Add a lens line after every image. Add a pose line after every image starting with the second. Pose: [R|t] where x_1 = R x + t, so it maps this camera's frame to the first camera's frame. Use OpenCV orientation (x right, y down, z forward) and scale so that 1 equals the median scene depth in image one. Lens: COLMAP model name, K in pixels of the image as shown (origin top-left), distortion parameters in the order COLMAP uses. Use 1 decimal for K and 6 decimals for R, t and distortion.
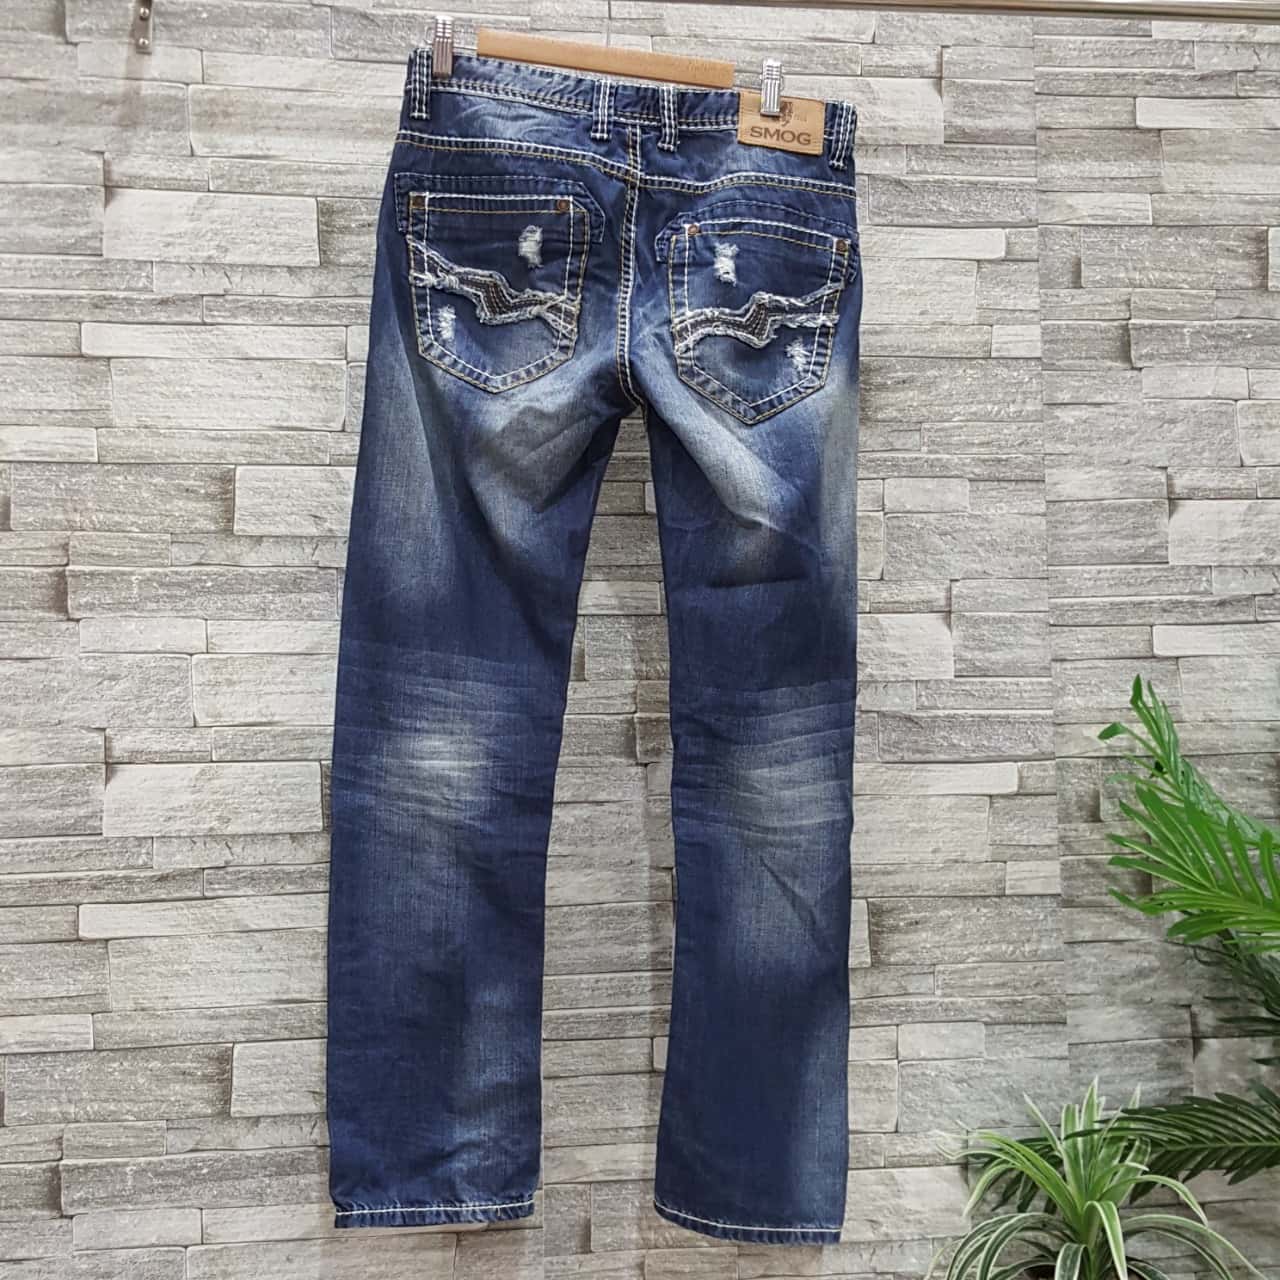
lens RADIAL K [[1703.1, 0, 635.5], [0, 1703.1, 592.6], [0, 0, 1]] dist [0.187575, -0.485231]
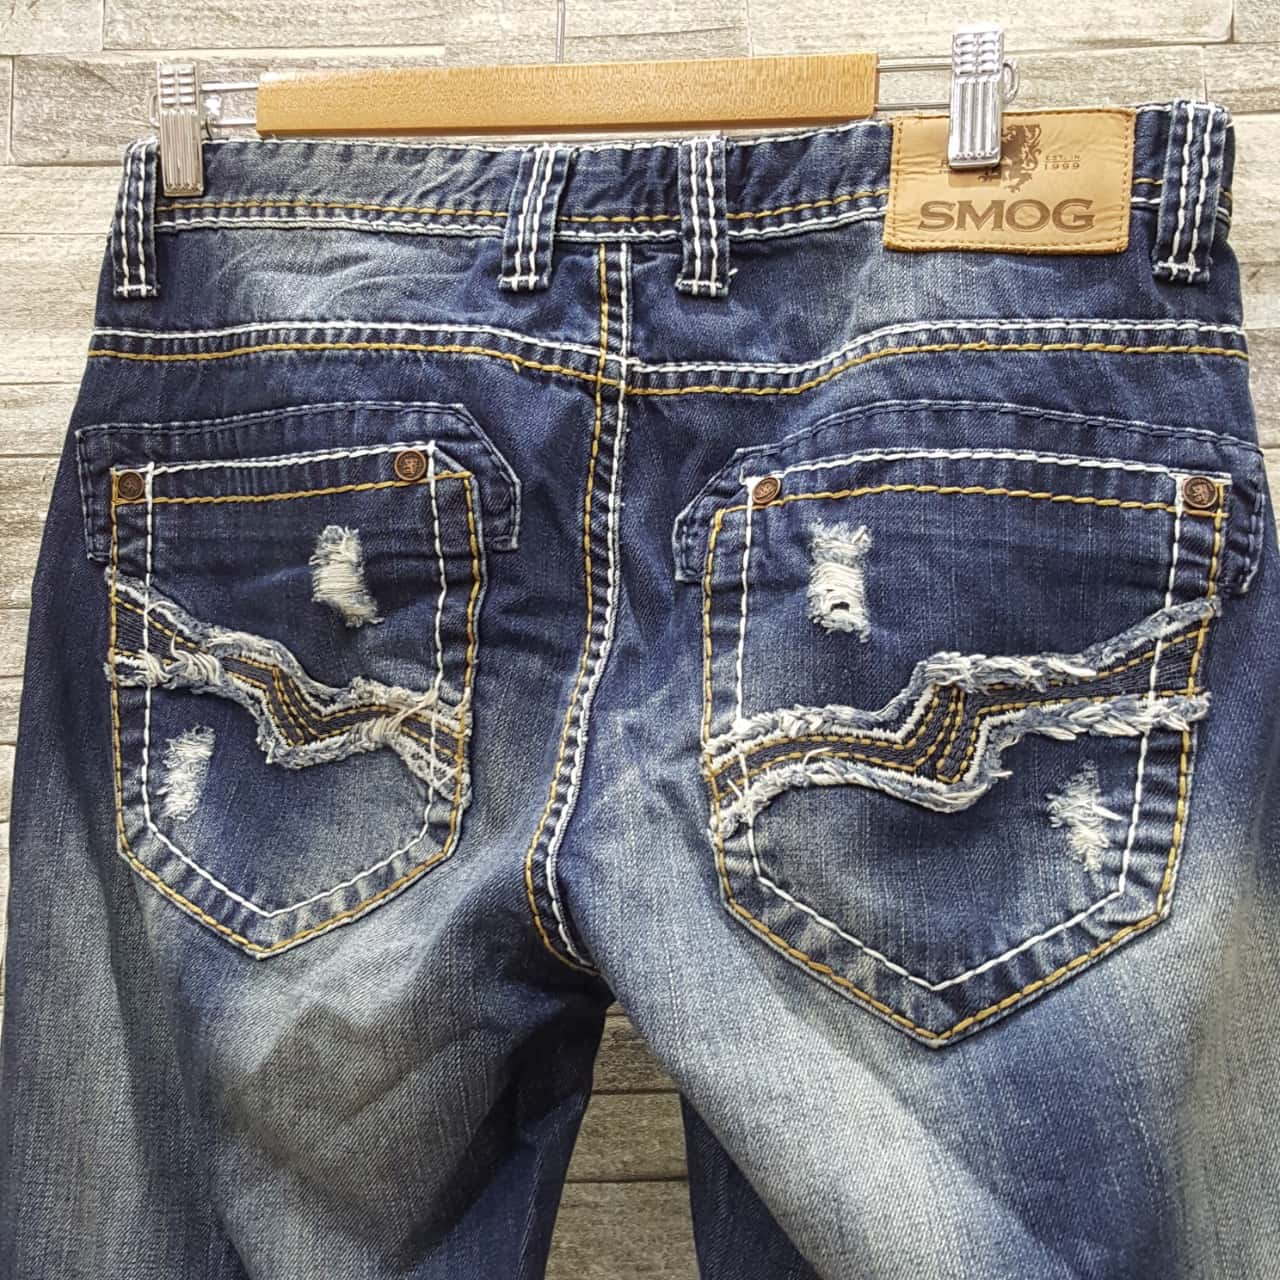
lens RADIAL K [[1703.1, 0, 635.5], [0, 1703.1, 592.6], [0, 0, 1]] dist [0.187575, -0.485231]
pose [[0.940146, -0.072146, -0.333046, 0.129122], [0.035637, 0.992788, -0.114464, -0.148610], [0.338902, 0.095744, 0.935937, 0.647612]]
